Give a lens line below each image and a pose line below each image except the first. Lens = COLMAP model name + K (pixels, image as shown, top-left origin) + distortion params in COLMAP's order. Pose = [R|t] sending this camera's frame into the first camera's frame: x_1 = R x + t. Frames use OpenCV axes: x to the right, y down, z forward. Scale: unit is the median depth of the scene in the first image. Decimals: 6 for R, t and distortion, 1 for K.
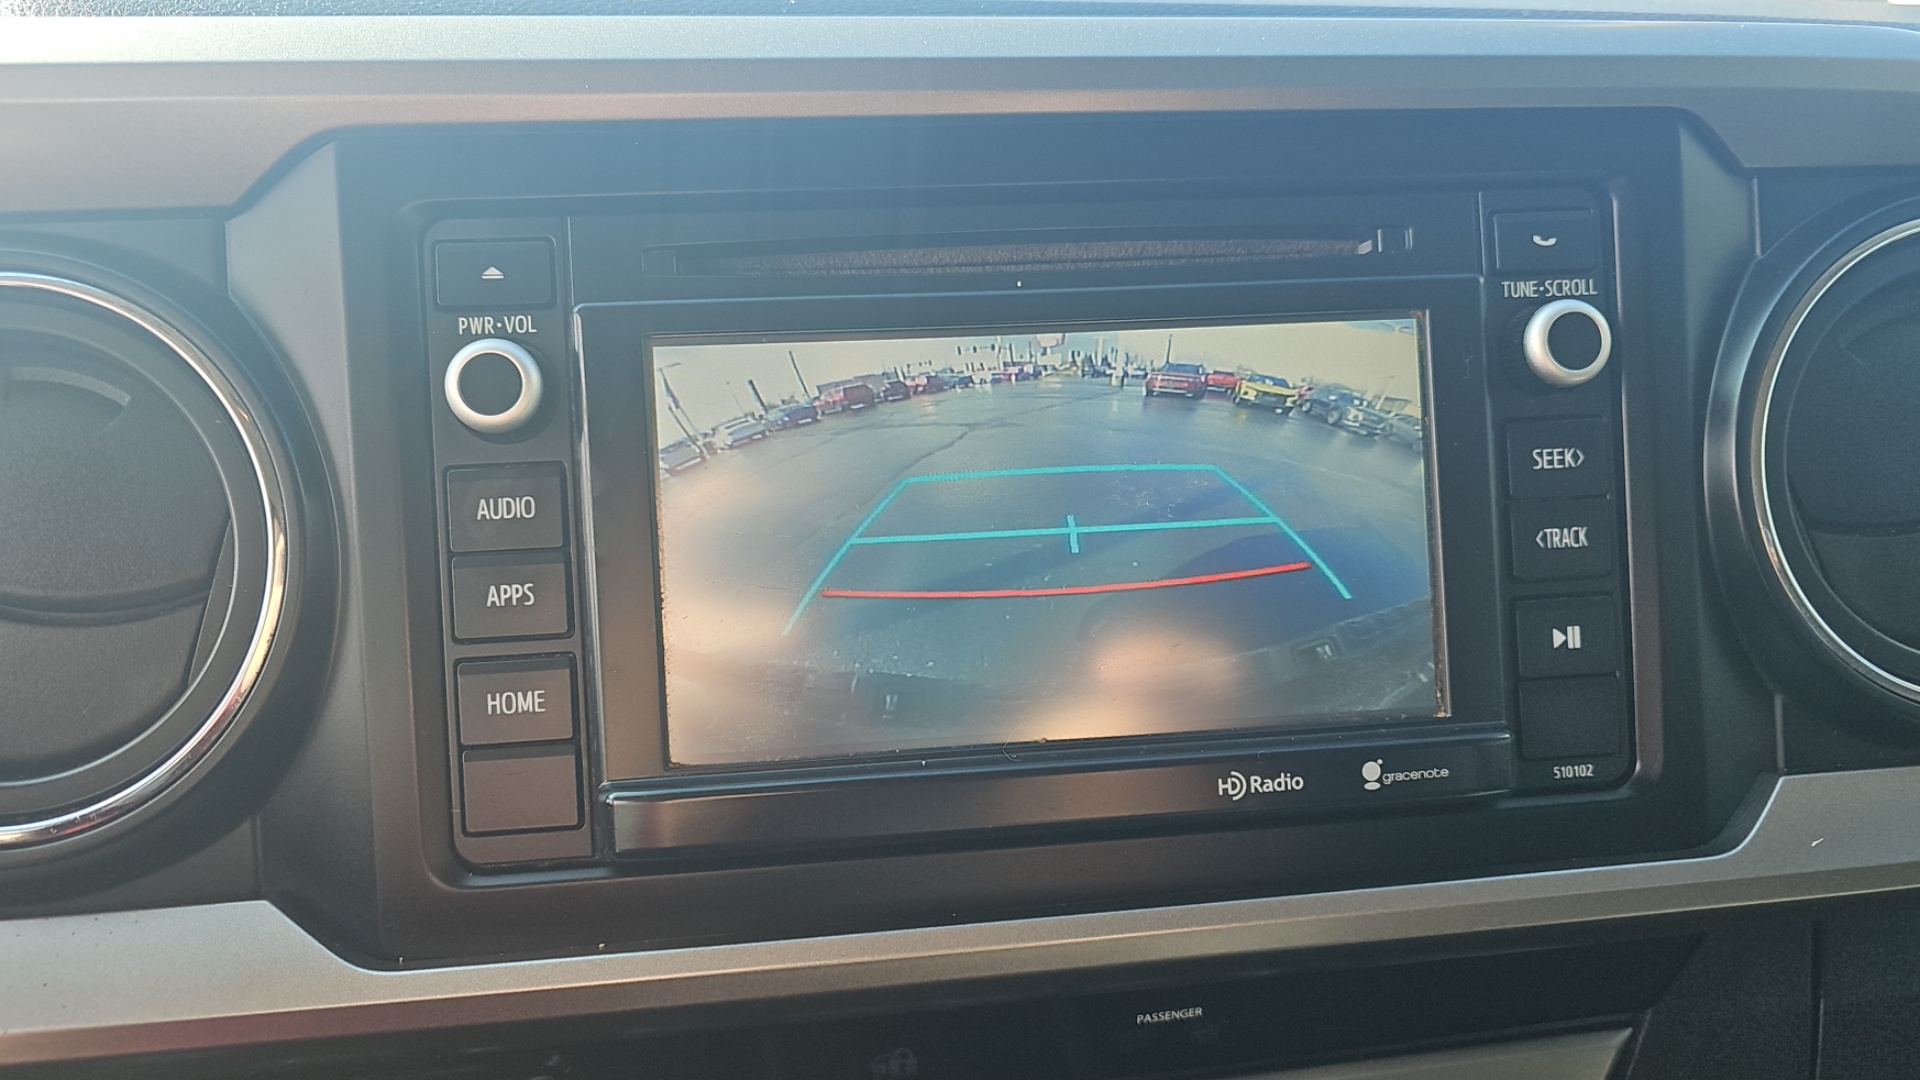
lens RADIAL K [[1377.4, 0, 964.8], [0, 1377.4, 549.4], [0, 0, 1]] dist [0.067471, -0.058438]
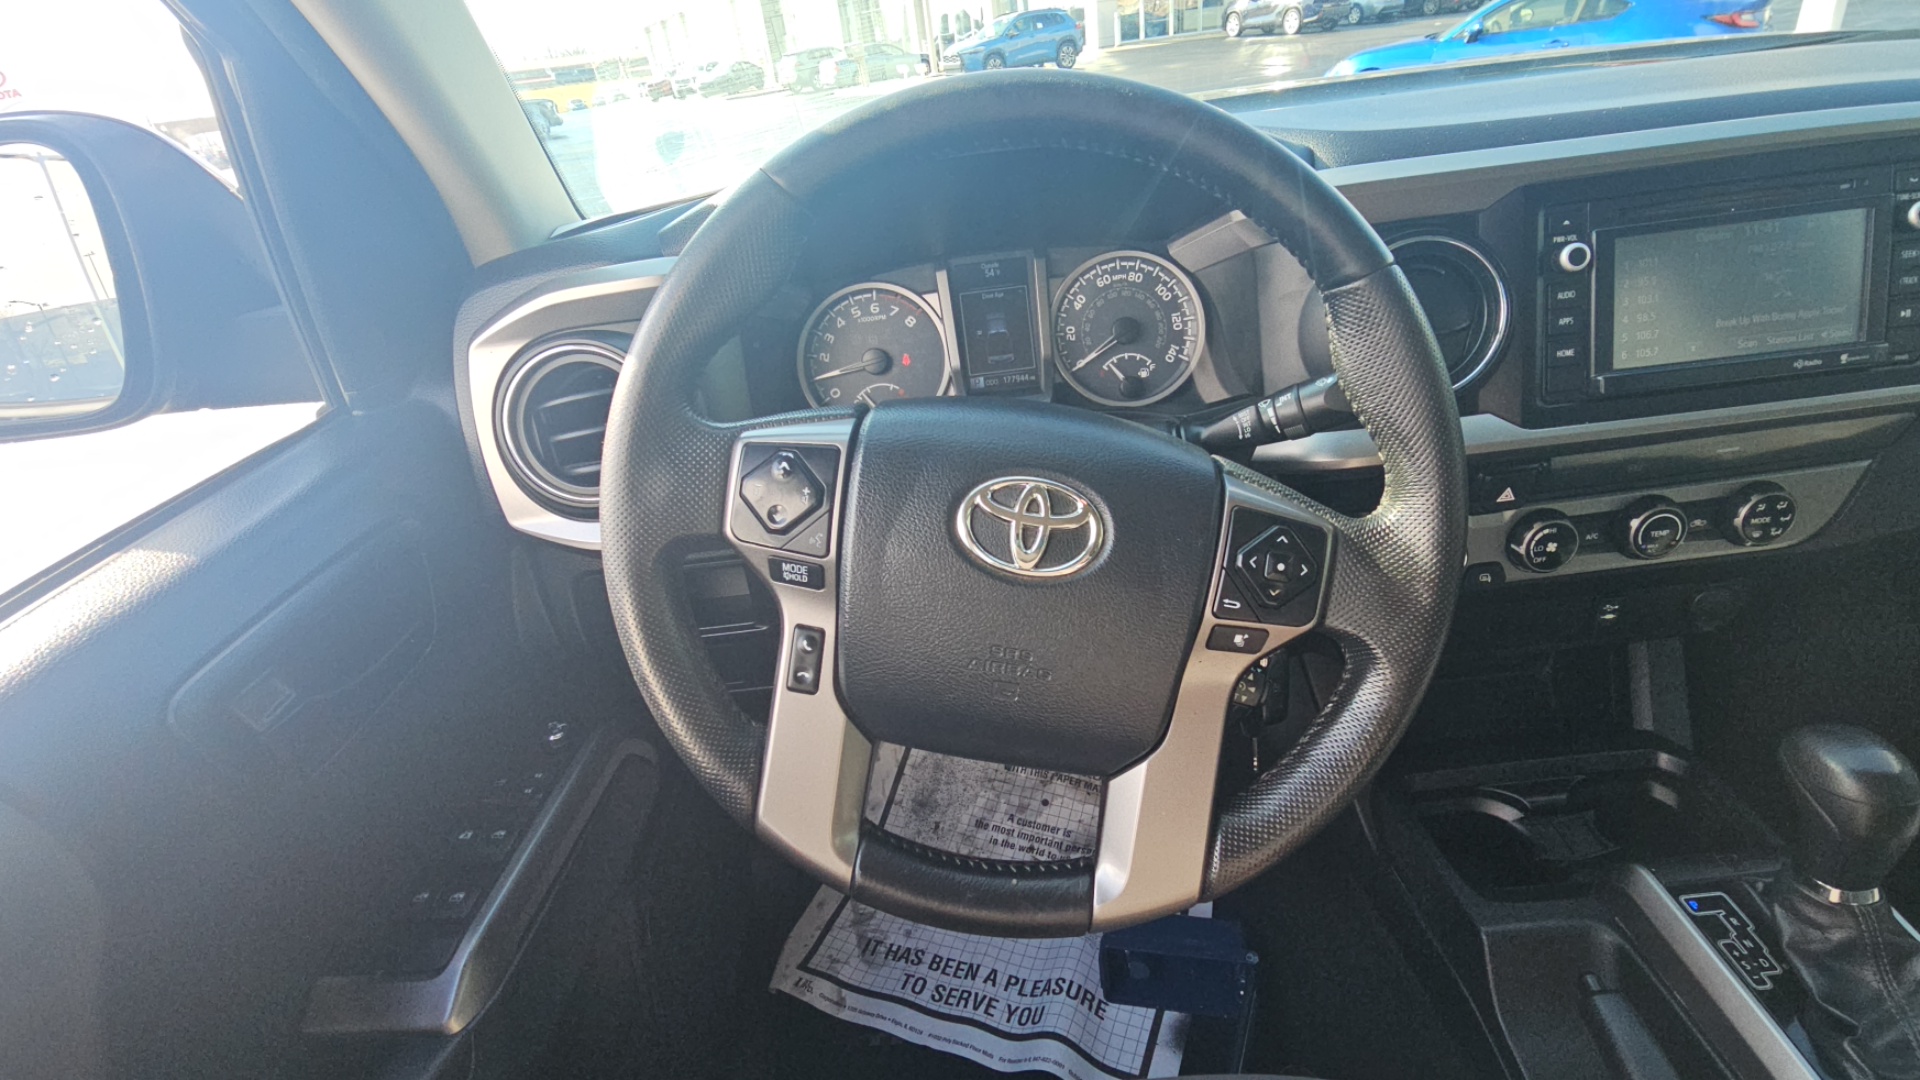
lens RADIAL K [[857.3, 0, 965.5], [0, 857.3, 553.2], [0, 0, 1]] dist [0.006100, -0.006174]
pose [[0.986288, -0.034557, -0.161374, -1.421280], [0.065795, 0.979097, 0.192458, 0.085460], [0.151349, -0.200437, 0.967945, -1.342880]]
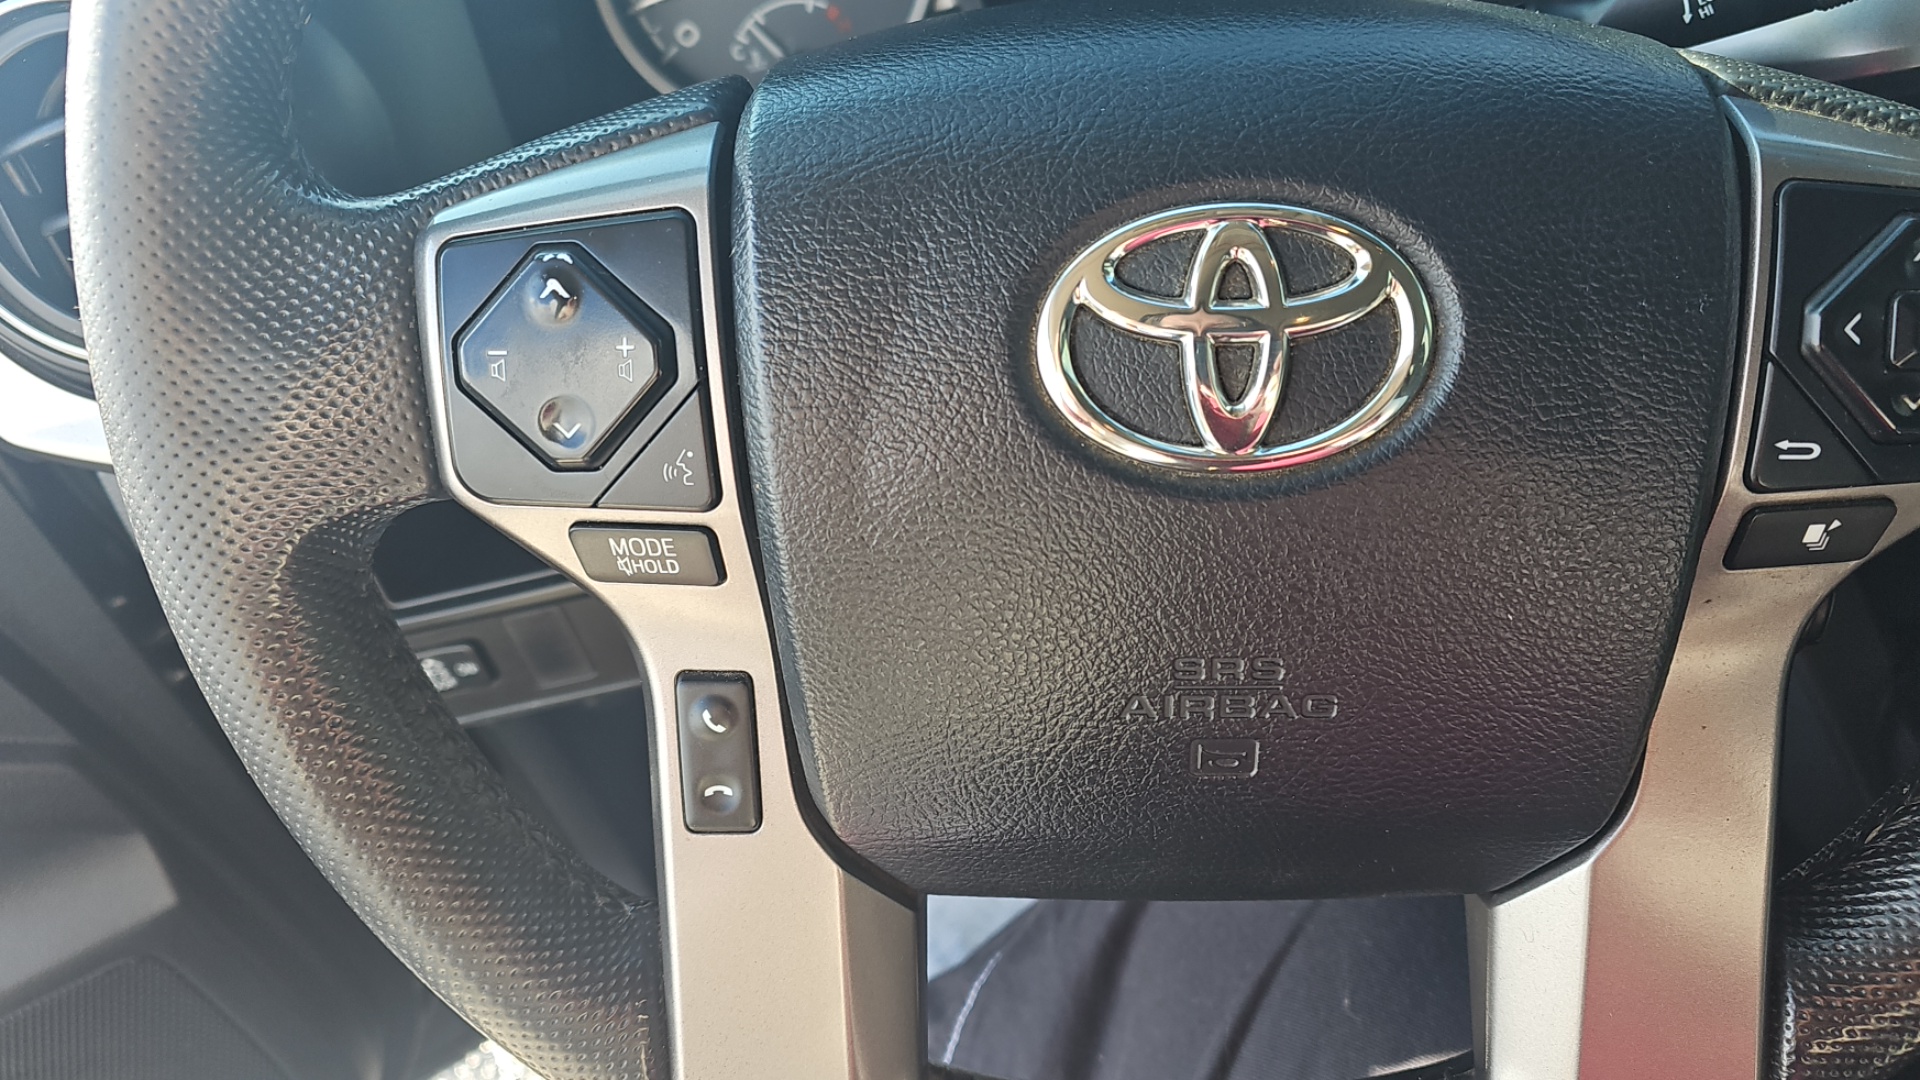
lens RADIAL K [[1377.4, 0, 968.6], [0, 1377.4, 545.2], [0, 0, 1]] dist [0.067471, -0.058438]
pose [[0.964594, -0.167718, -0.203541, -1.560508], [0.232438, 0.905281, 0.355582, 0.097505], [0.124625, -0.390303, 0.912213, -0.735556]]
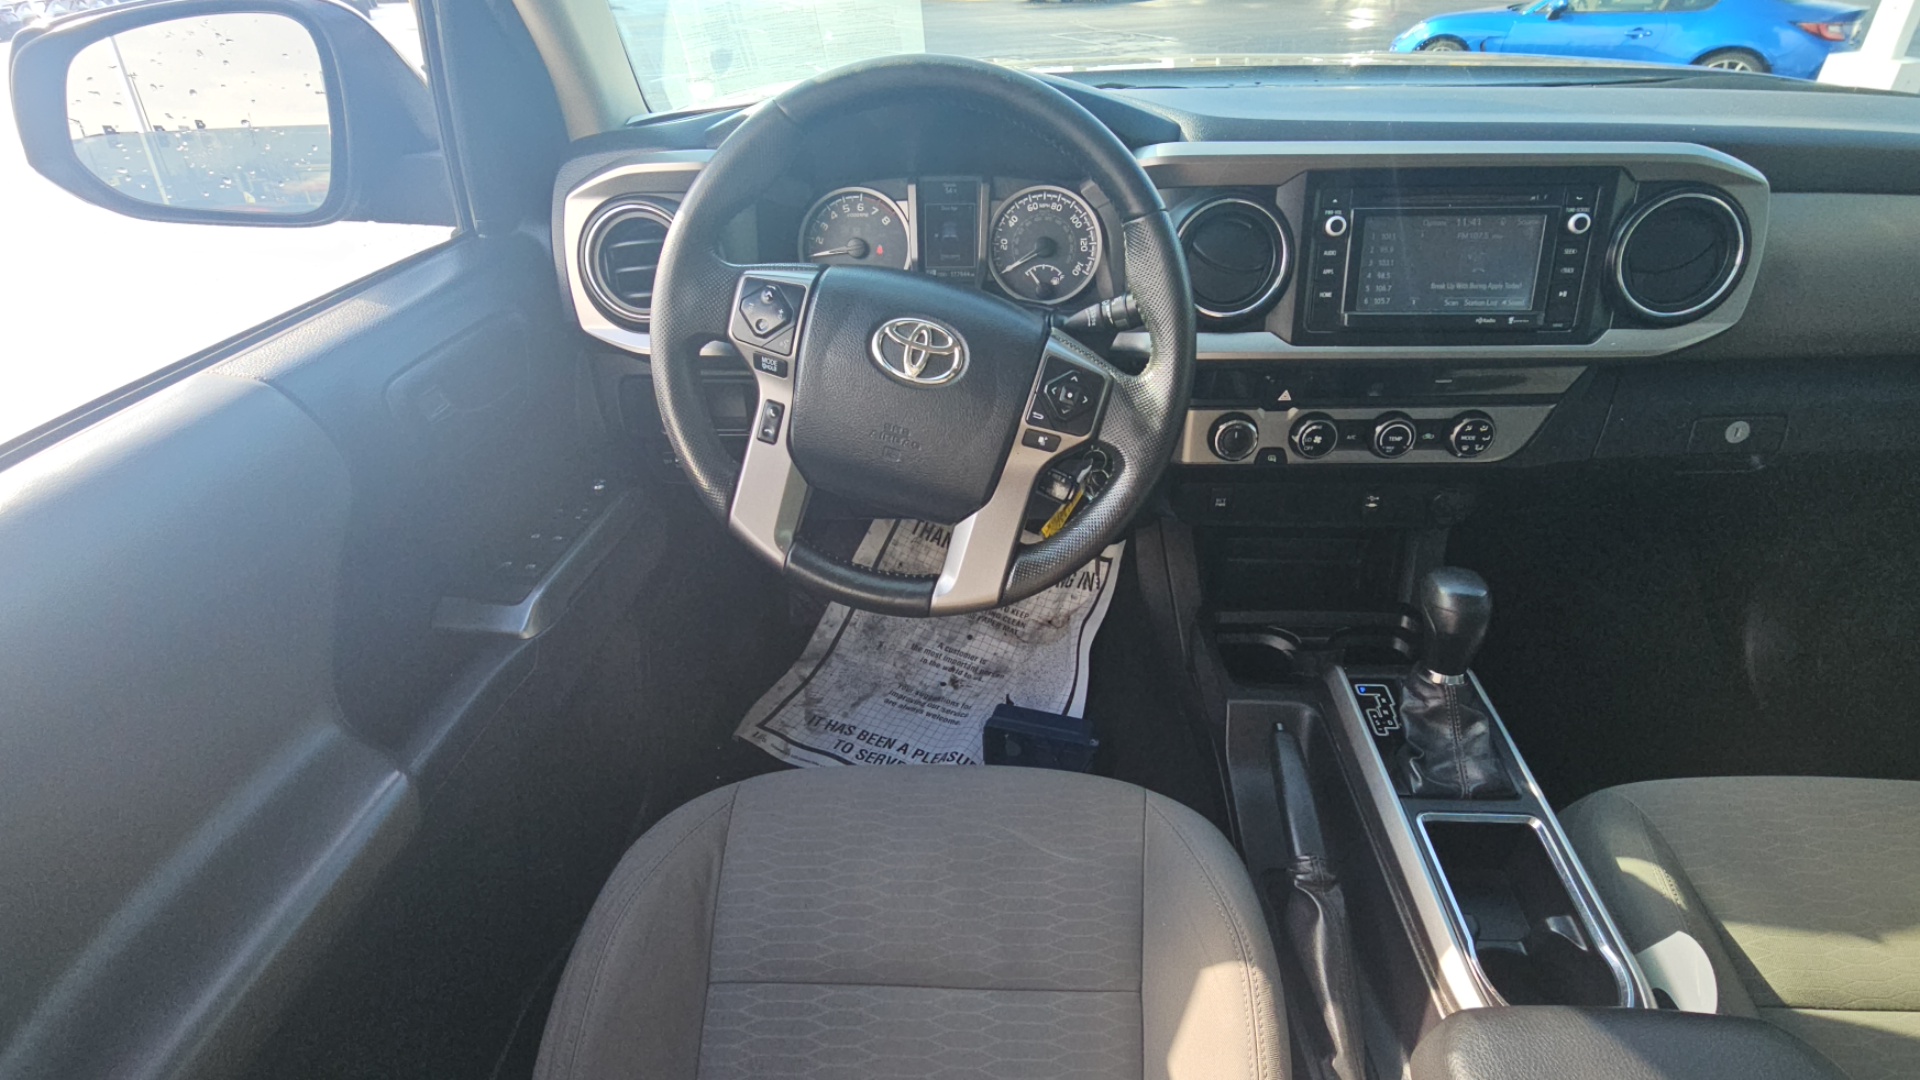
lens RADIAL K [[857.3, 0, 965.9], [0, 857.3, 555.2], [0, 0, 1]] dist [0.006100, -0.006174]
pose [[0.980287, 0.100441, -0.170142, -0.934318], [-0.051748, 0.961604, 0.269519, 0.237283], [0.190680, -0.255402, 0.947846, -2.291992]]
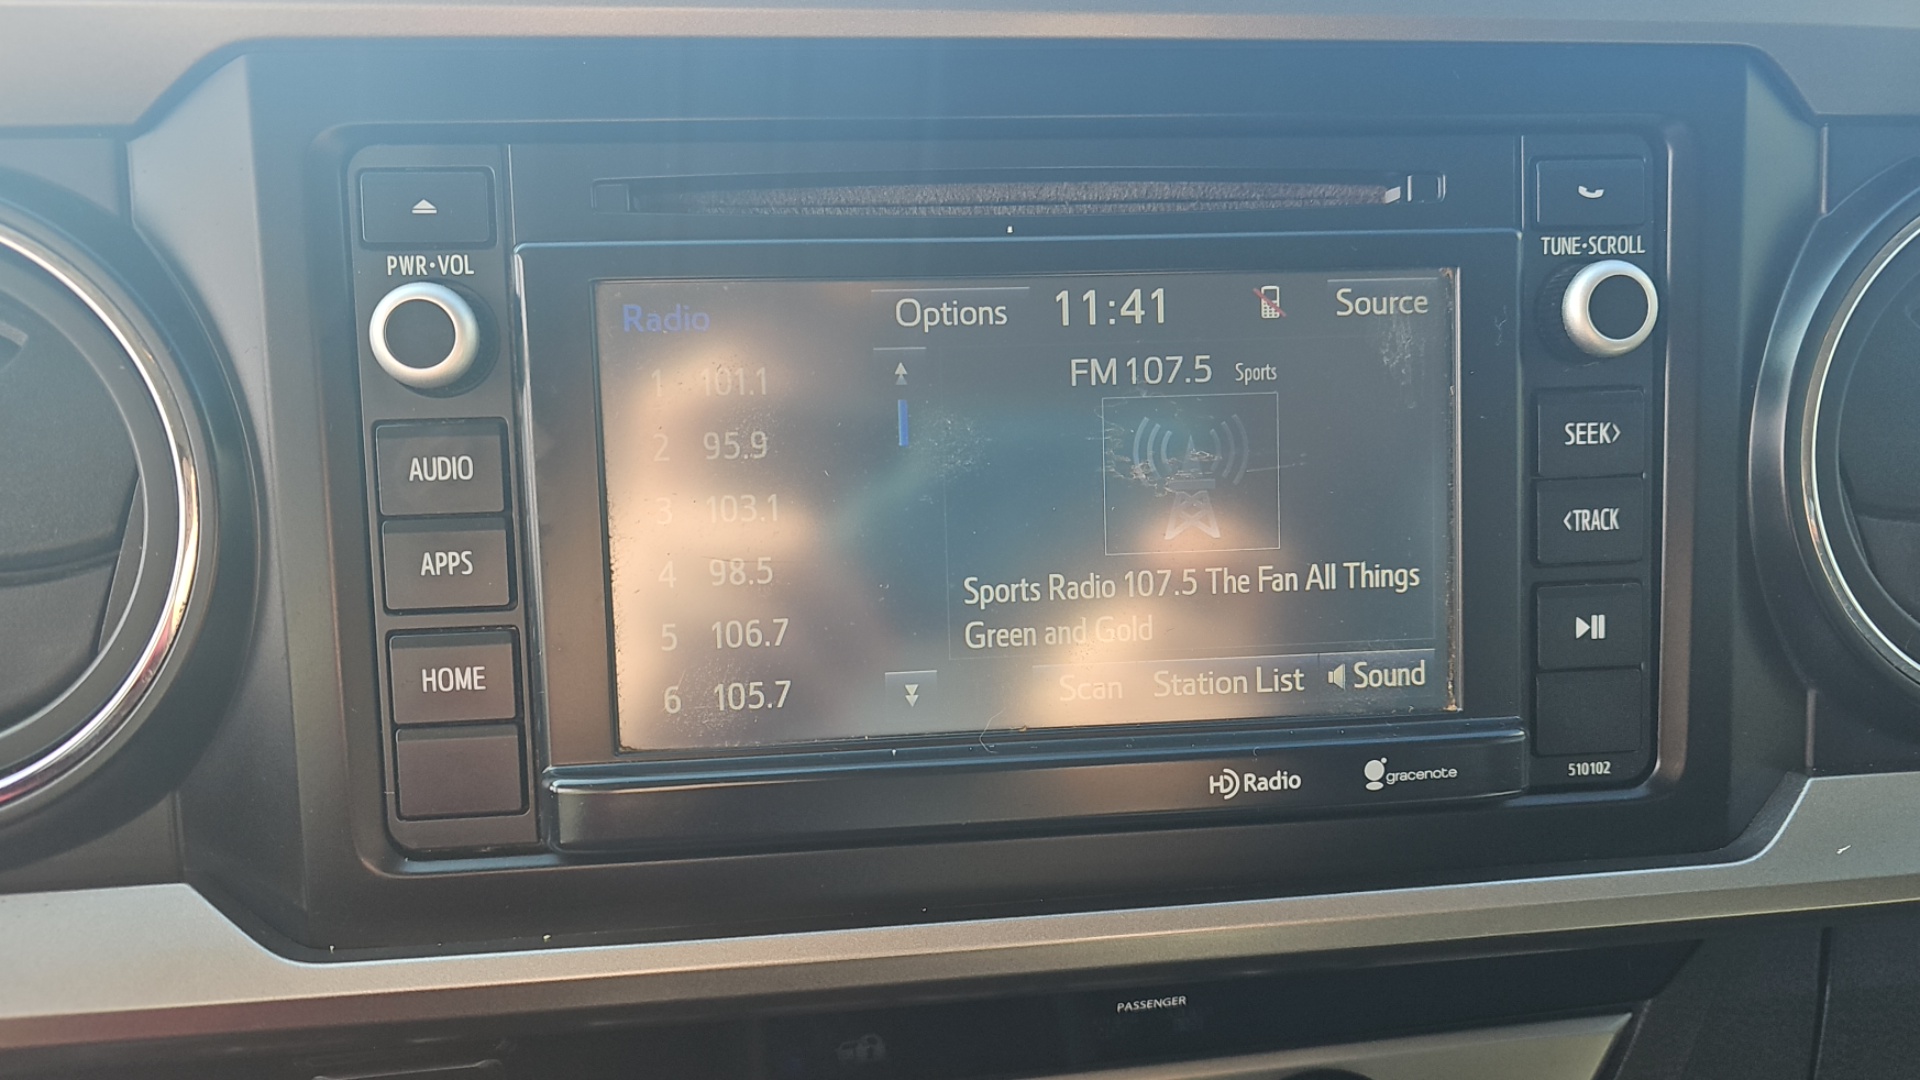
lens RADIAL K [[1377.4, 0, 973.8], [0, 1377.4, 547.8], [0, 0, 1]] dist [0.067471, -0.058438]
pose [[0.999756, 0.021987, 0.001995, 0.018761], [-0.022074, 0.996987, 0.074359, -0.052054], [-0.000354, -0.074385, 0.997230, 0.080745]]
